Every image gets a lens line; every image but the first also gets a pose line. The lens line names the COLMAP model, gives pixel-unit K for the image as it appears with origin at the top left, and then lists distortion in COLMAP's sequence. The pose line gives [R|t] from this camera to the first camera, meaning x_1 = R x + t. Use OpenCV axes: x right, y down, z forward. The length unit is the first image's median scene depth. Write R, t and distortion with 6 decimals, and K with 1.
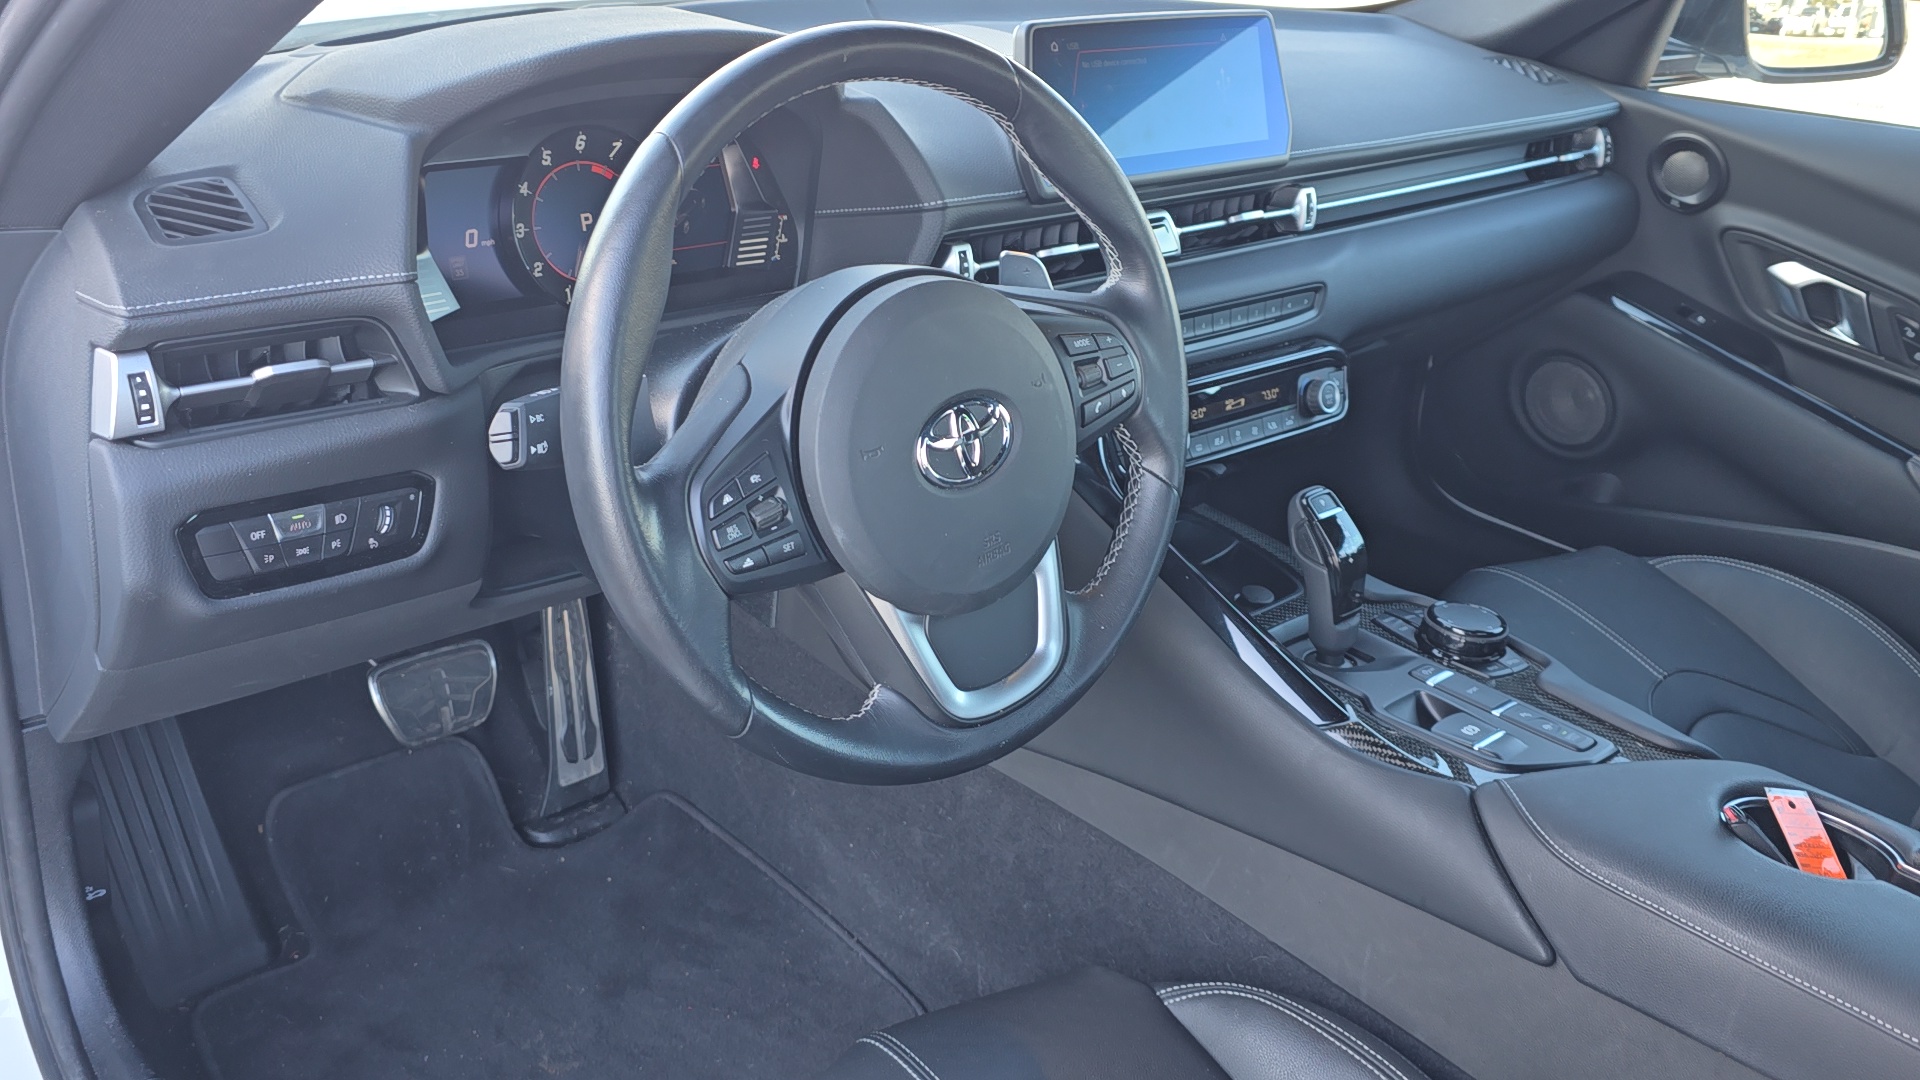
lens RADIAL K [[1602.2, 0, 969.9], [0, 1602.2, 545.2], [0, 0, 1]] dist [-0.009249, 0.017732]
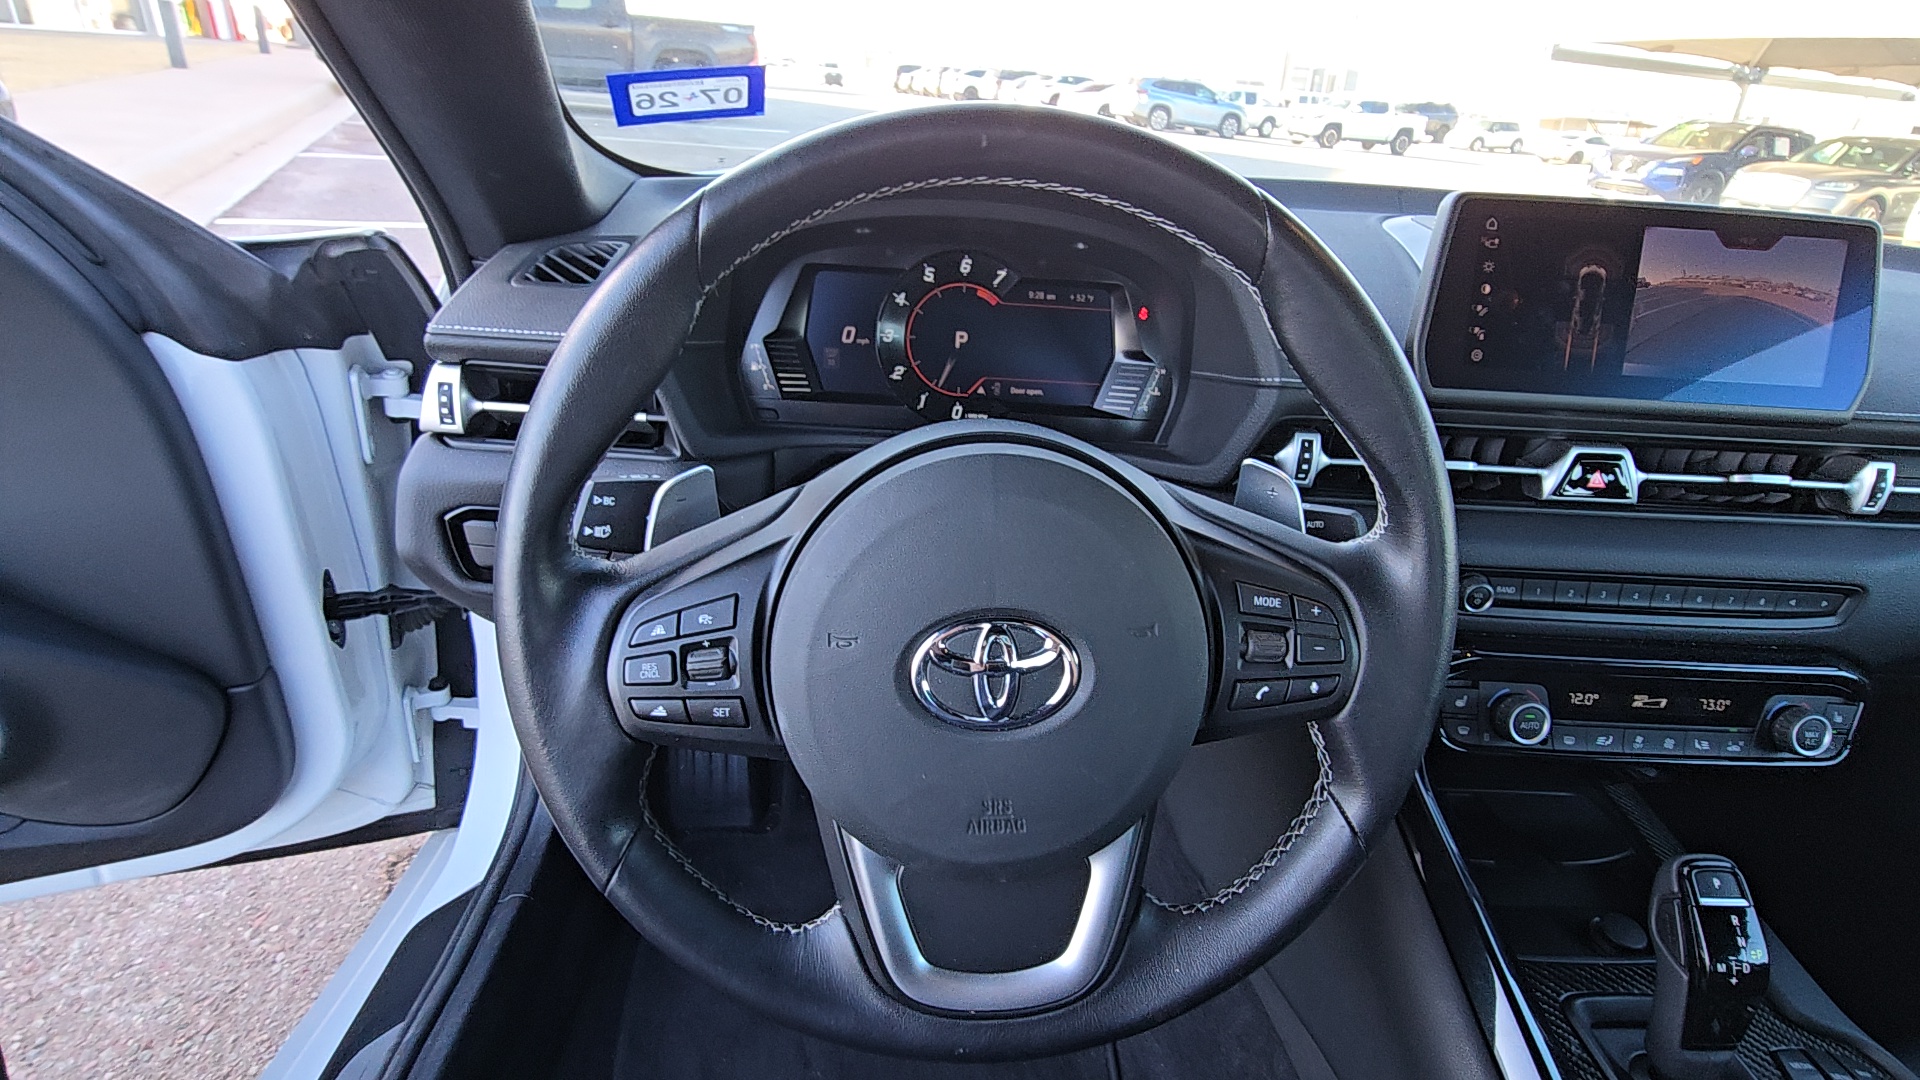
lens RADIAL K [[978.1, 0, 990.0], [0, 978.1, 544.6], [0, 0, 1]] dist [0.005045, -0.000053]
pose [[0.789644, 0.269008, -0.551450, 0.164375], [-0.284704, 0.956794, 0.059064, -0.105078], [0.543513, 0.110360, 0.832115, 0.437535]]
